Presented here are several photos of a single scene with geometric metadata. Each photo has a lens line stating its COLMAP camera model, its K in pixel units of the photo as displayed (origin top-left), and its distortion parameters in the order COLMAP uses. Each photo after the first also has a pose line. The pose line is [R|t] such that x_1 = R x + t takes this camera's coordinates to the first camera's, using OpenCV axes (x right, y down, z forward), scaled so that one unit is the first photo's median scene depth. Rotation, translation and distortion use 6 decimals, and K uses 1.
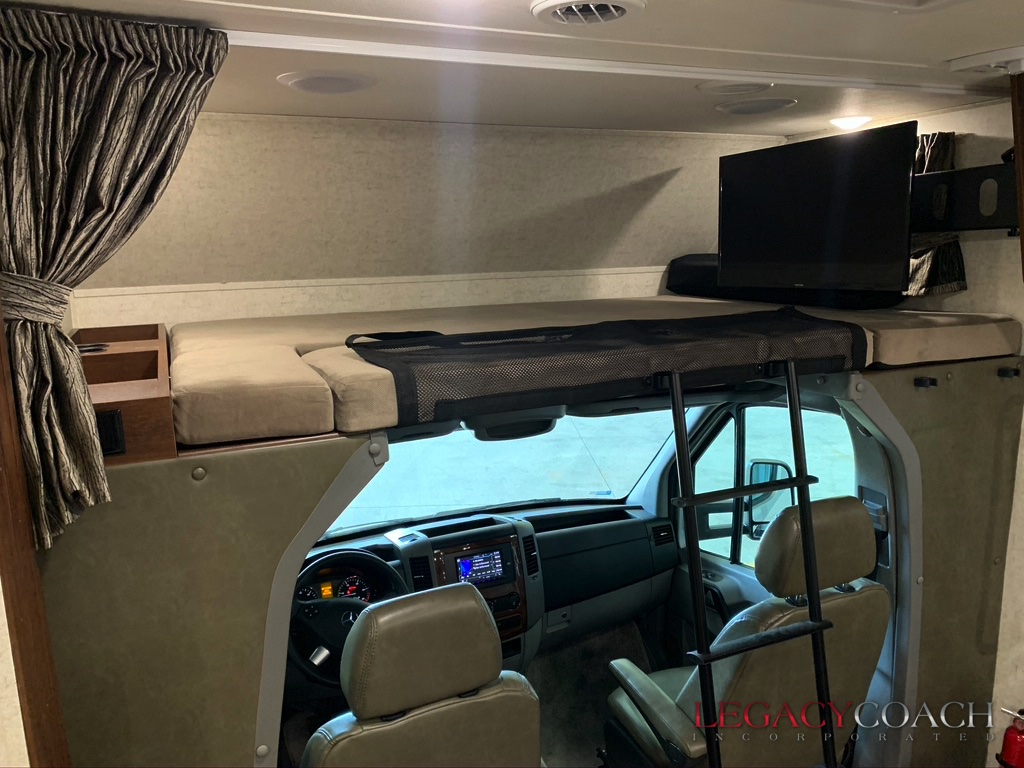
lens RADIAL K [[773.8, 0, 512.0], [0, 773.8, 384.0], [0, 0, 1]] dist [0.044998, -0.078222]
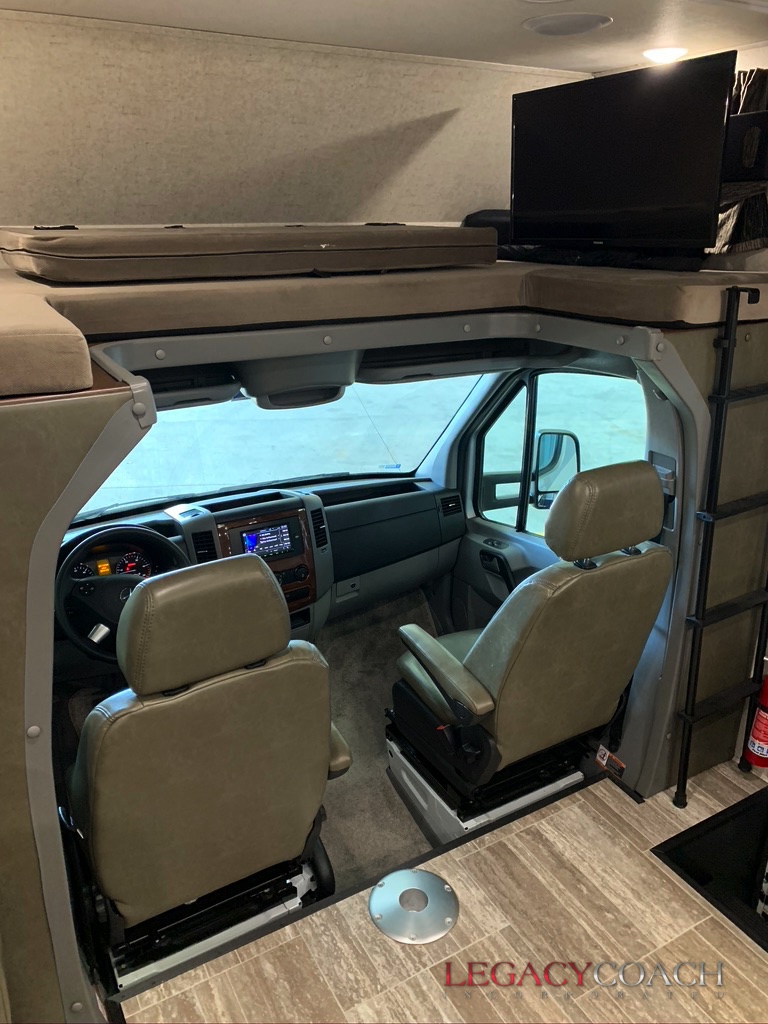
lens RADIAL K [[766.8, 0, 384.0], [0, 766.8, 512.0], [0, 0, 1]] dist [0.056002, -0.074239]
pose [[0.994025, -0.017844, 0.107687, 0.001655], [-0.002868, 0.981937, 0.189186, 0.018844], [-0.109118, -0.188365, 0.976018, 0.052813]]
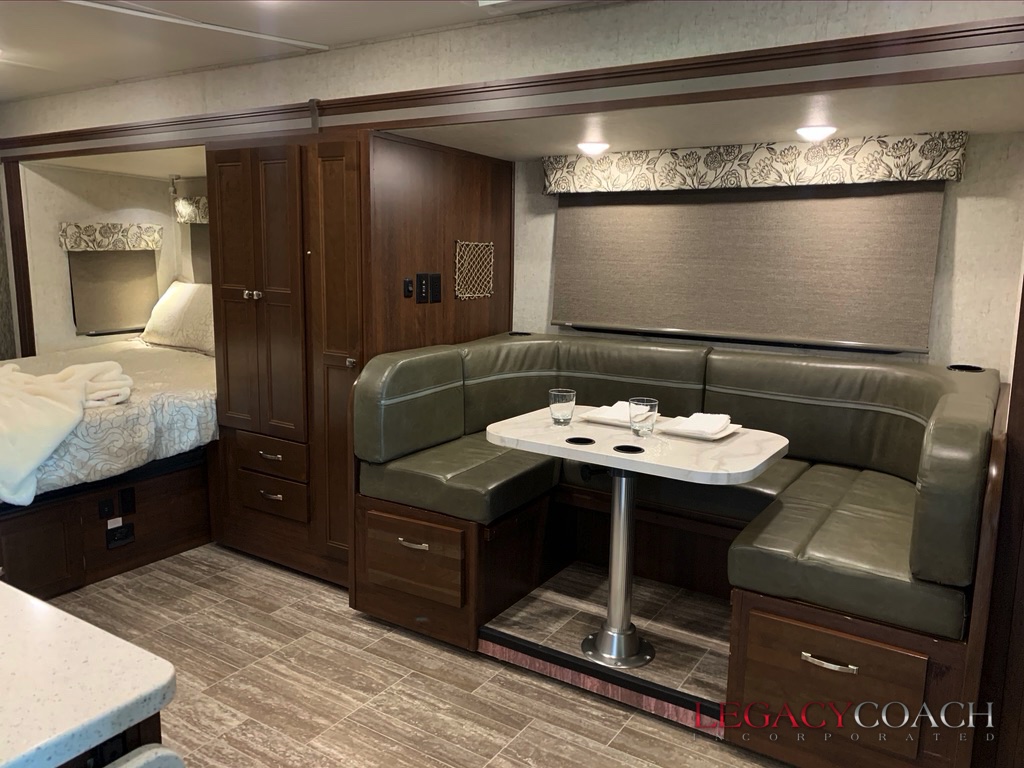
lens RADIAL K [[773.8, 0, 512.0], [0, 773.8, 384.0], [0, 0, 1]] dist [0.044998, -0.078222]
pose [[-0.833177, 0.100834, -0.543736, 0.224175], [-0.101955, 0.938373, 0.330245, -0.103851], [0.543527, 0.330590, -0.771550, 1.339855]]
